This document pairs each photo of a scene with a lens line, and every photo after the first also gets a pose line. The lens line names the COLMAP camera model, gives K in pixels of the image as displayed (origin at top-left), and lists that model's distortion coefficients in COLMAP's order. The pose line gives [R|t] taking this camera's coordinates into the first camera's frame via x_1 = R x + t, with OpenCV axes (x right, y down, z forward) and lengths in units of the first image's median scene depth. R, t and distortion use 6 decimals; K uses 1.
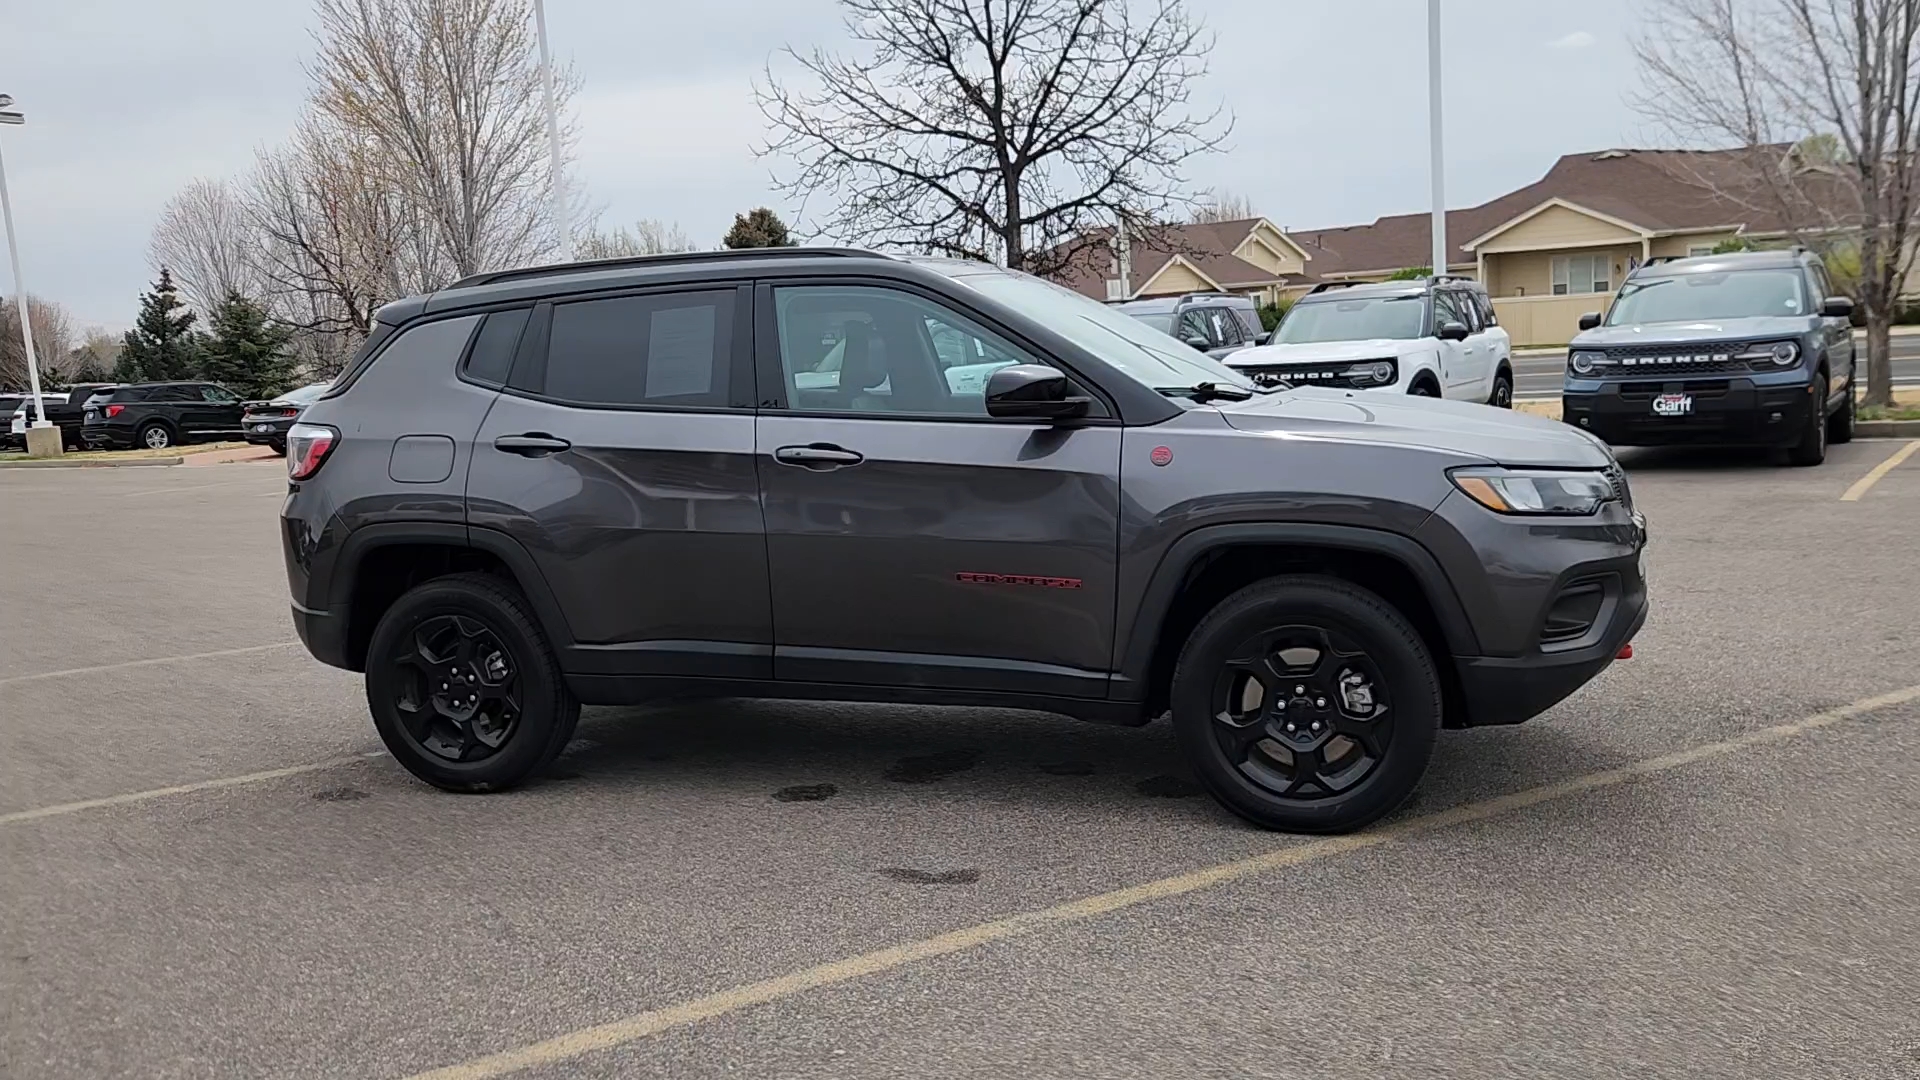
lens RADIAL K [[1627.3, 0, 949.4], [0, 1627.3, 548.0], [0, 0, 1]] dist [0.033260, -0.015275]
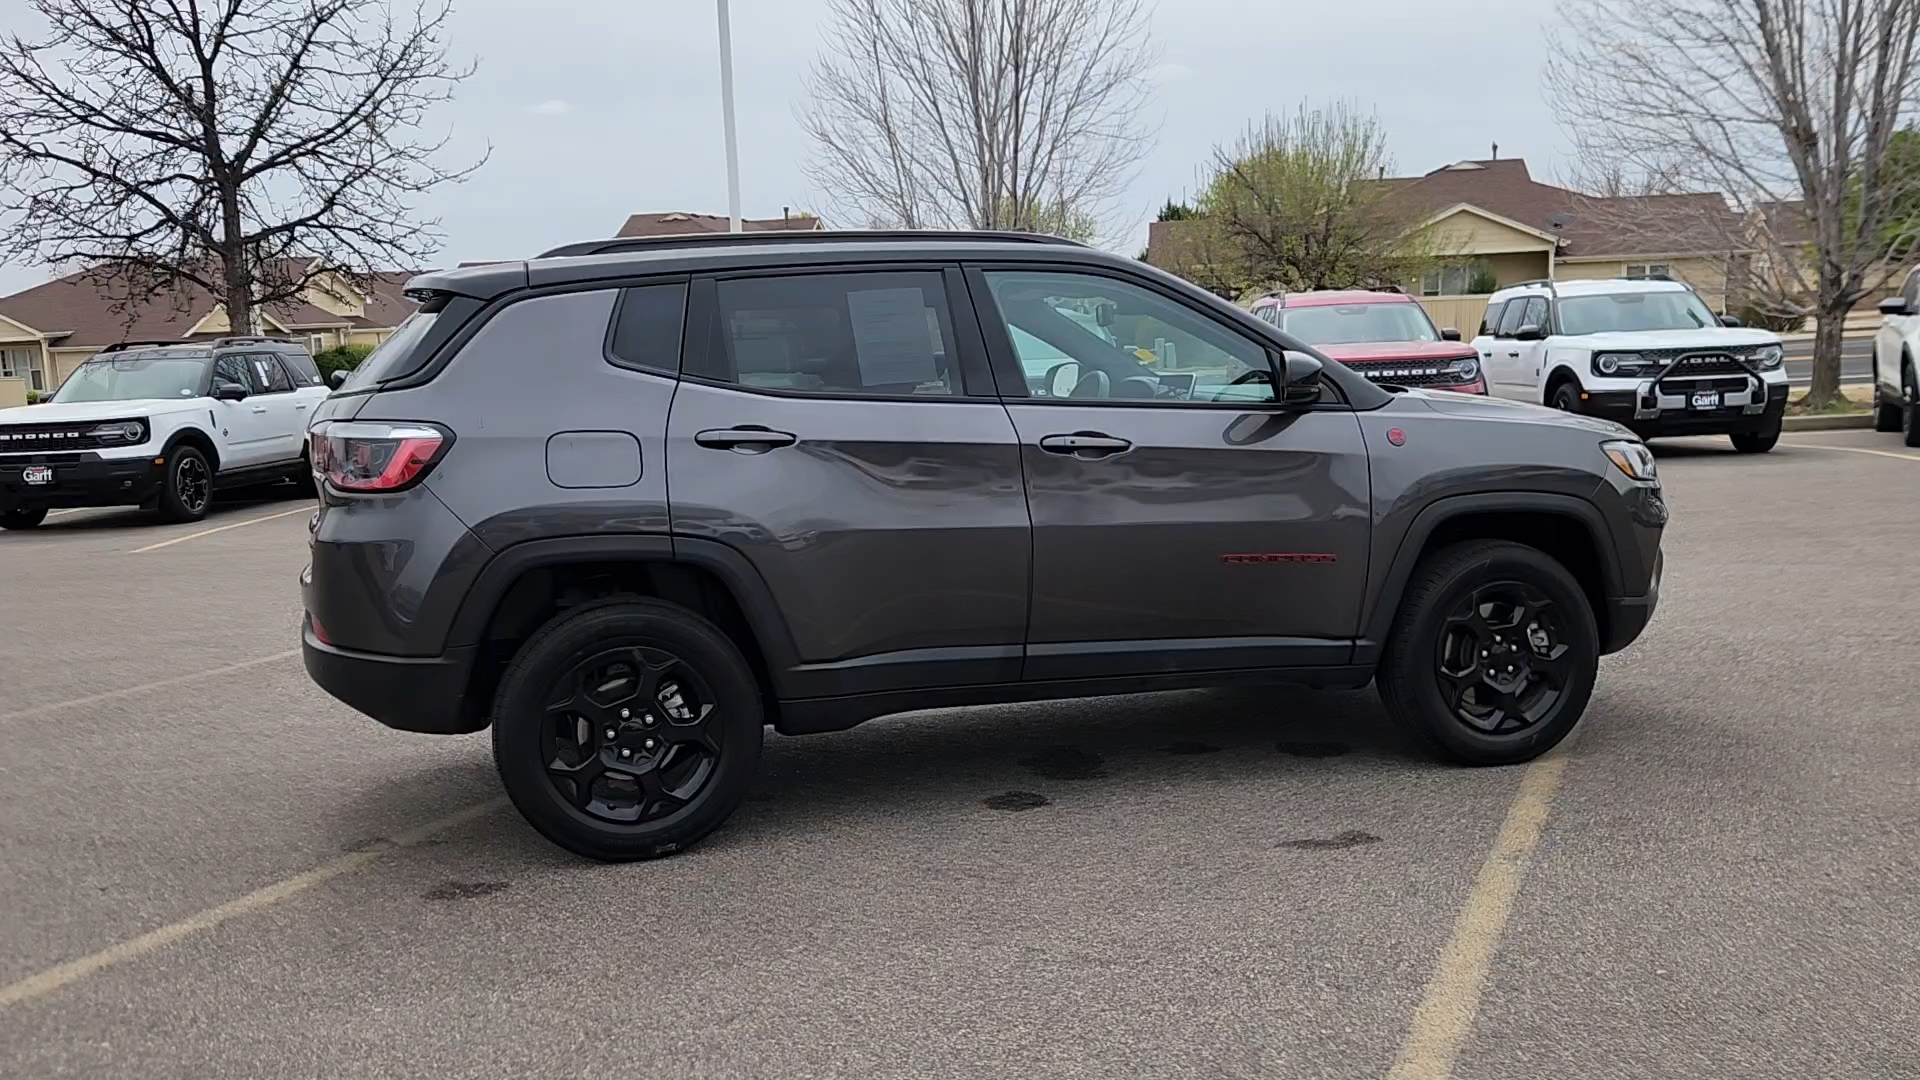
lens RADIAL K [[1628.1, 0, 948.7], [0, 1628.1, 541.0], [0, 0, 1]] dist [0.031238, -0.010887]
pose [[0.831081, -0.042680, 0.554512, -0.245305], [0.061993, 0.997947, -0.016102, 0.004271], [-0.552686, 0.047758, 0.832020, 0.084346]]
